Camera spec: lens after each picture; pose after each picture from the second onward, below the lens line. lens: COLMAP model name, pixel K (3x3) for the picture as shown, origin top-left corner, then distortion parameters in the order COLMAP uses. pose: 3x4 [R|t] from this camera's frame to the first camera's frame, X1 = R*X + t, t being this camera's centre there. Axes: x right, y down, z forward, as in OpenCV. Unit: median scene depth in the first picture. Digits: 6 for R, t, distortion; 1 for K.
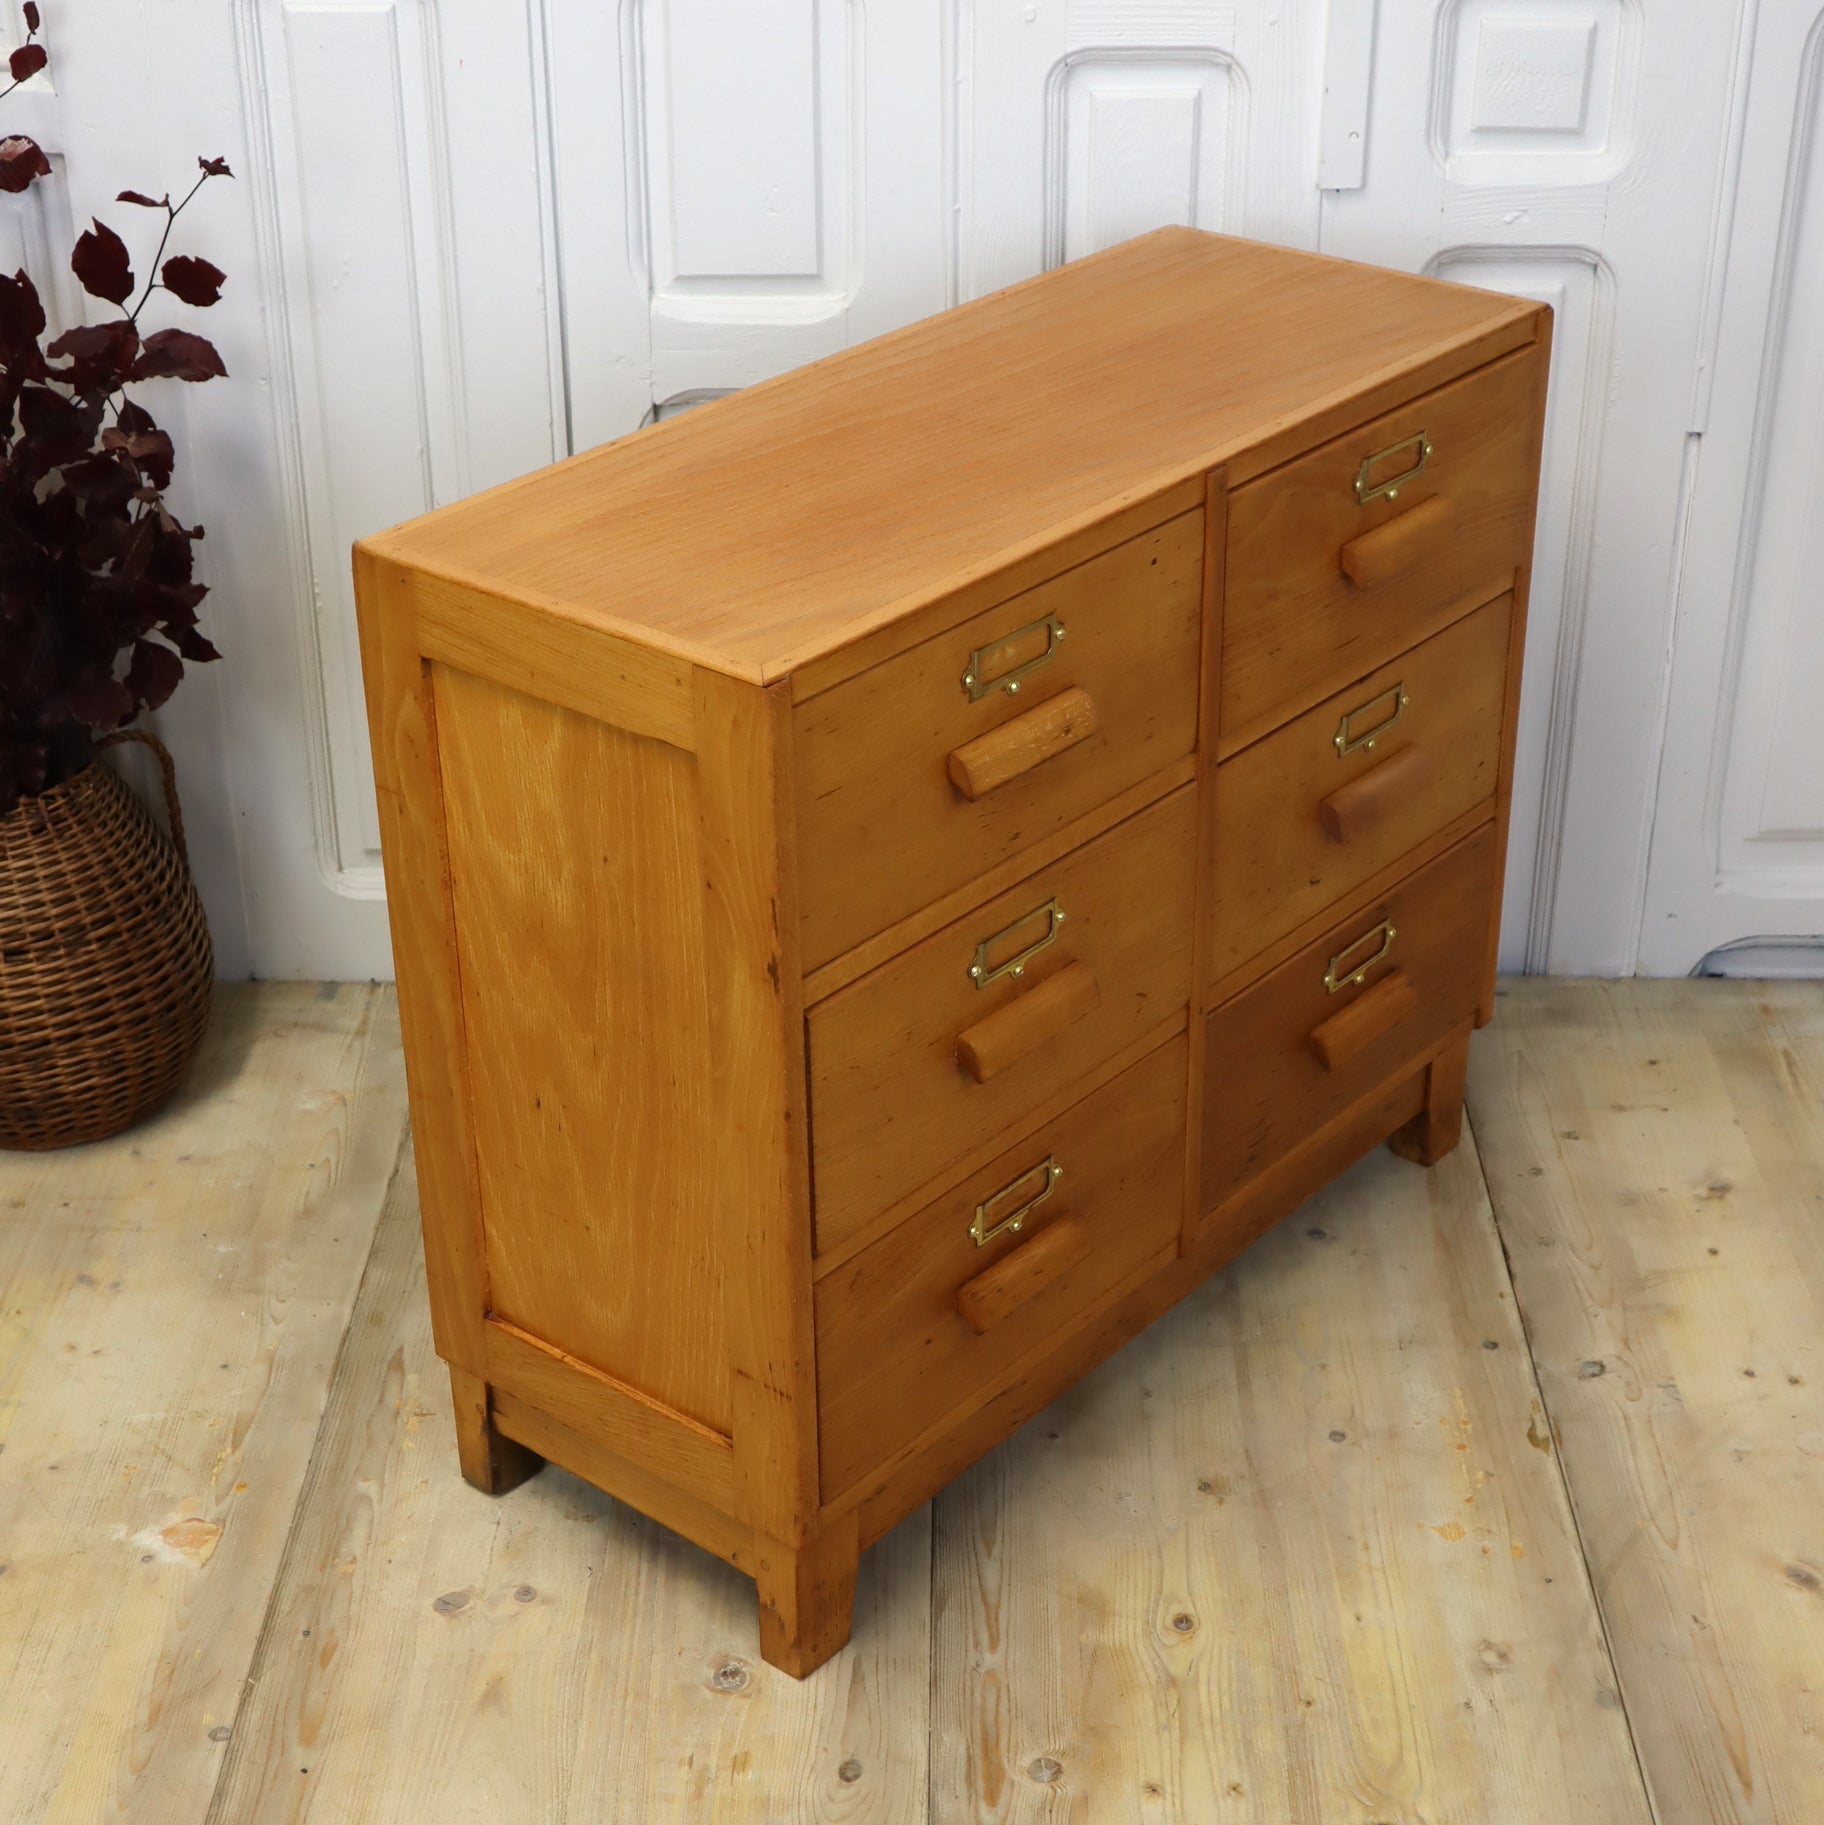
lens RADIAL K [[3211.4, 0, 912.0], [0, 3211.4, 912.5], [0, 0, 1]] dist [0.019840, -0.130020]
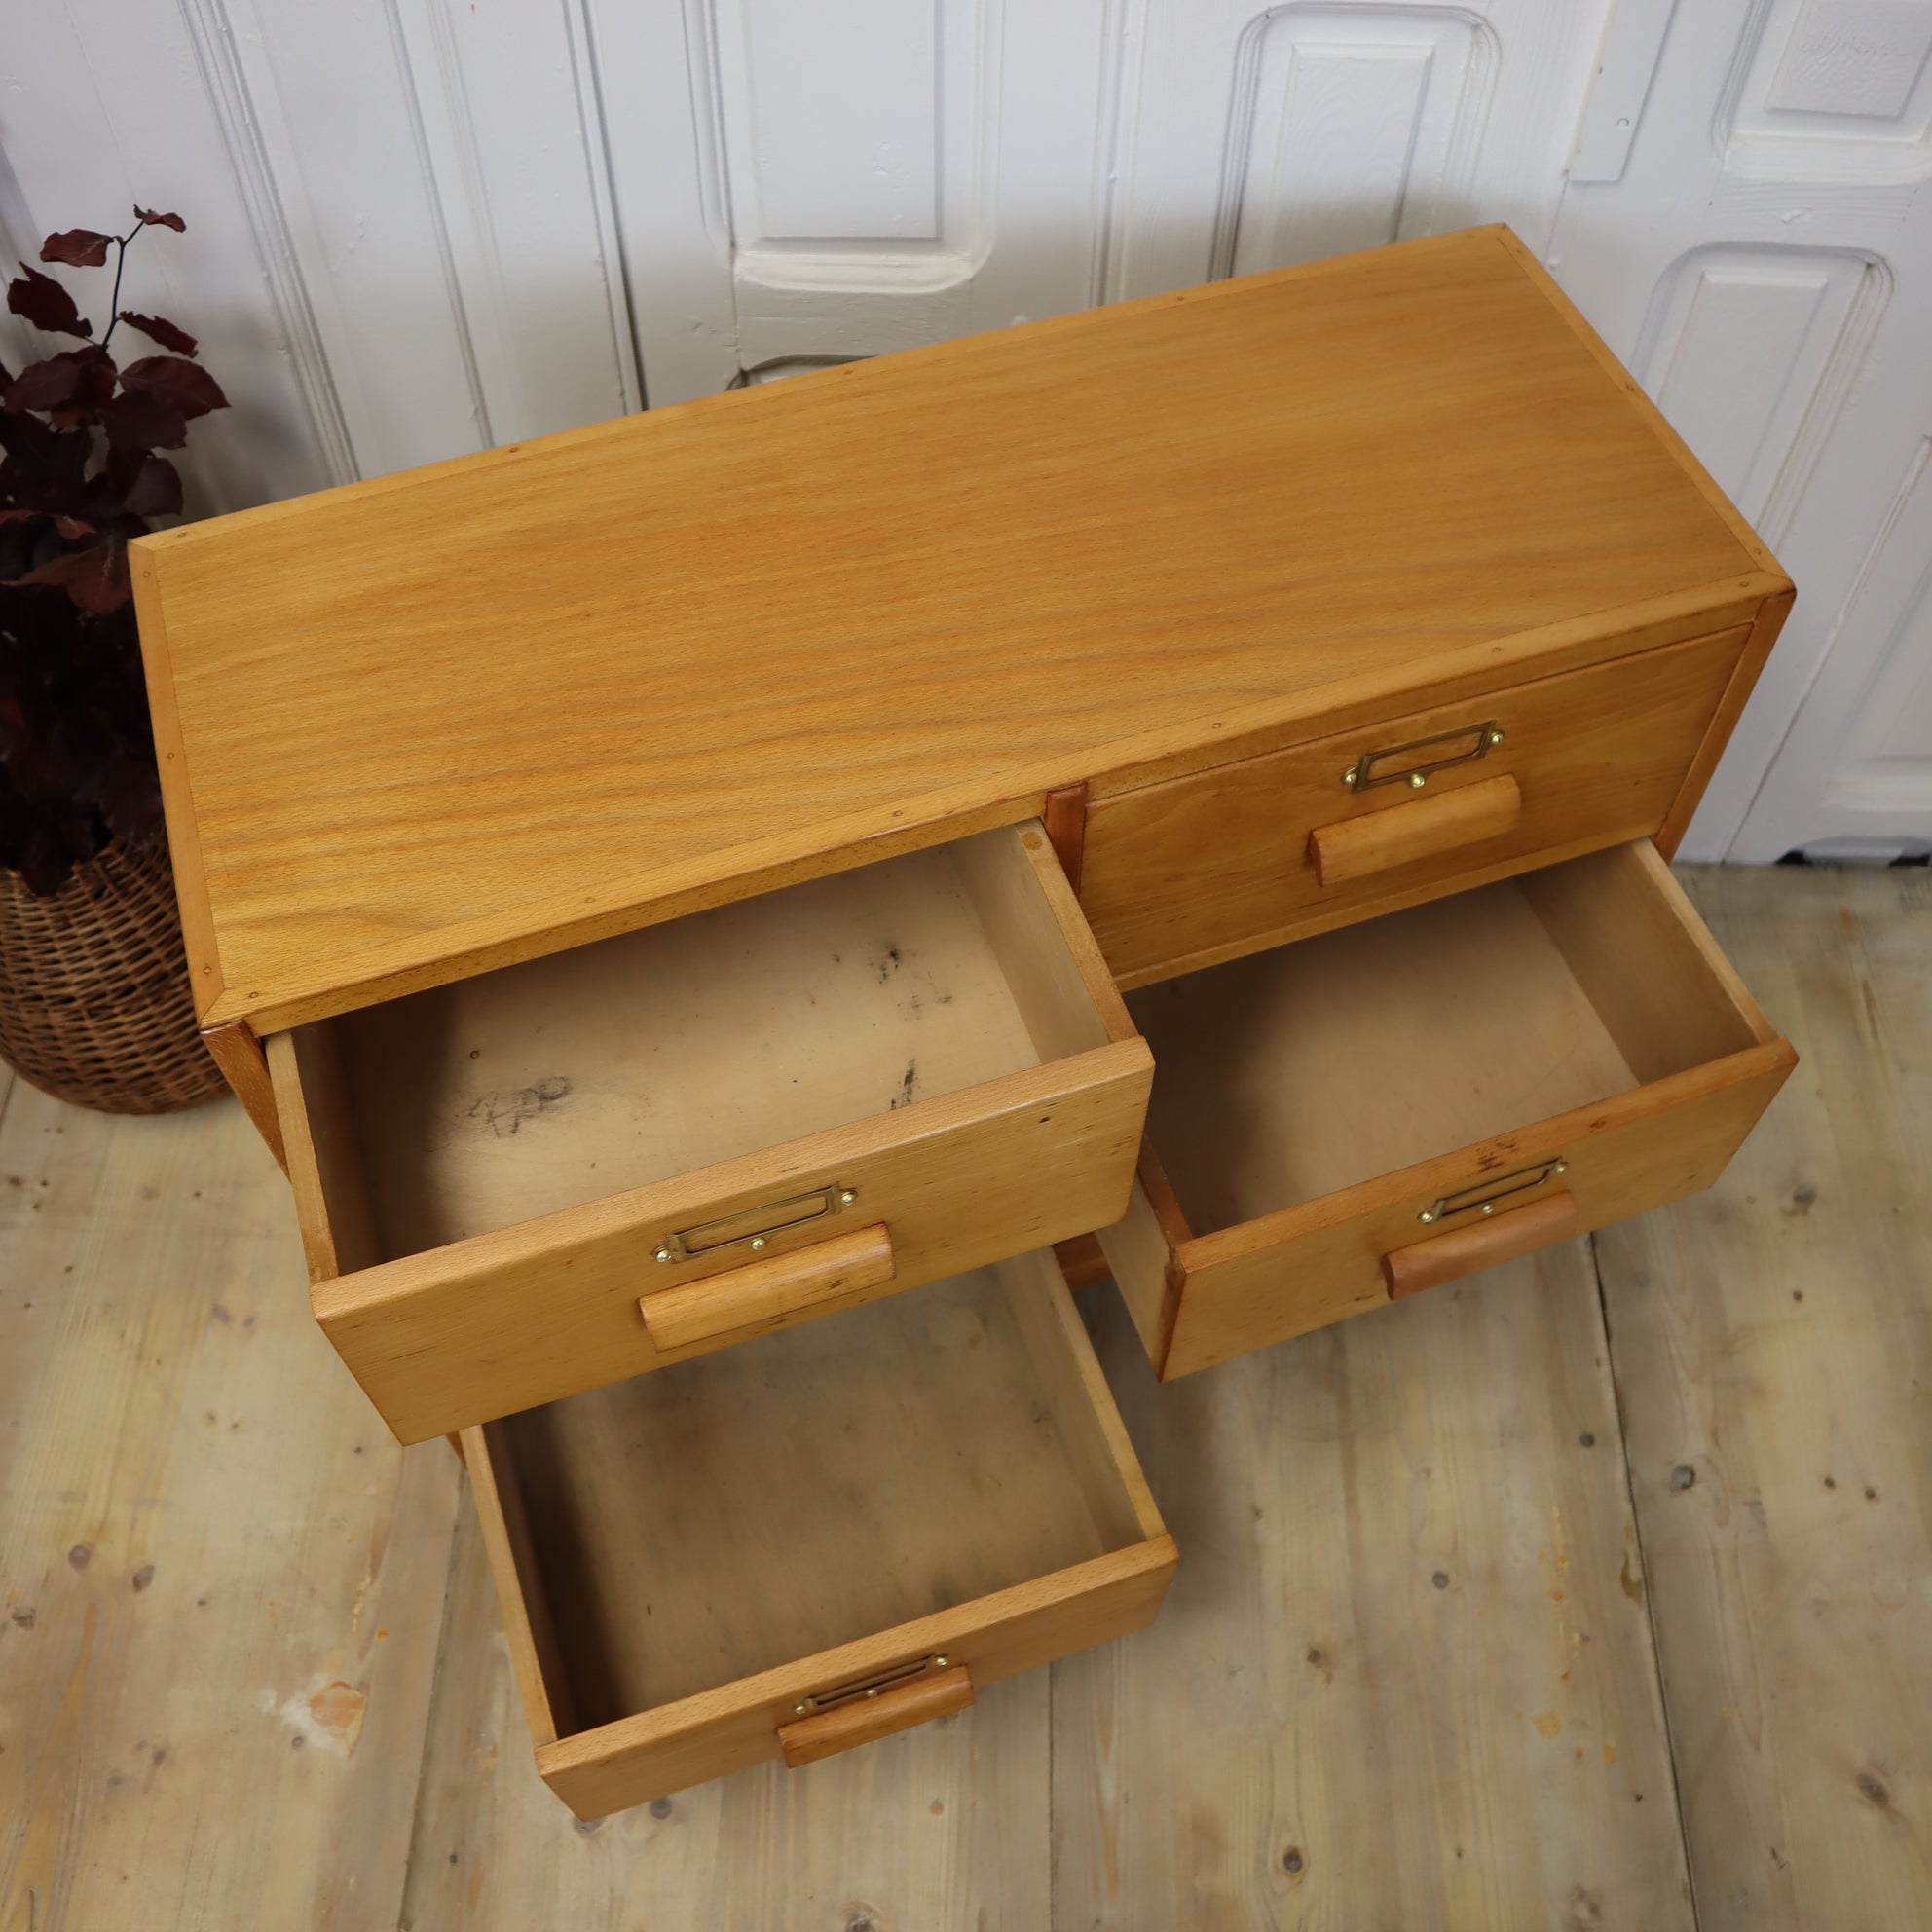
lens RADIAL K [[2075.1, 0, 969.9], [0, 2075.1, 969.1], [0, 0, 1]] dist [-0.099878, 0.046857]
pose [[0.999866, 0.008934, 0.013717, -0.028686], [-0.014338, 0.882270, 0.470525, -0.306178], [-0.007898, -0.470659, 0.882280, 0.493262]]
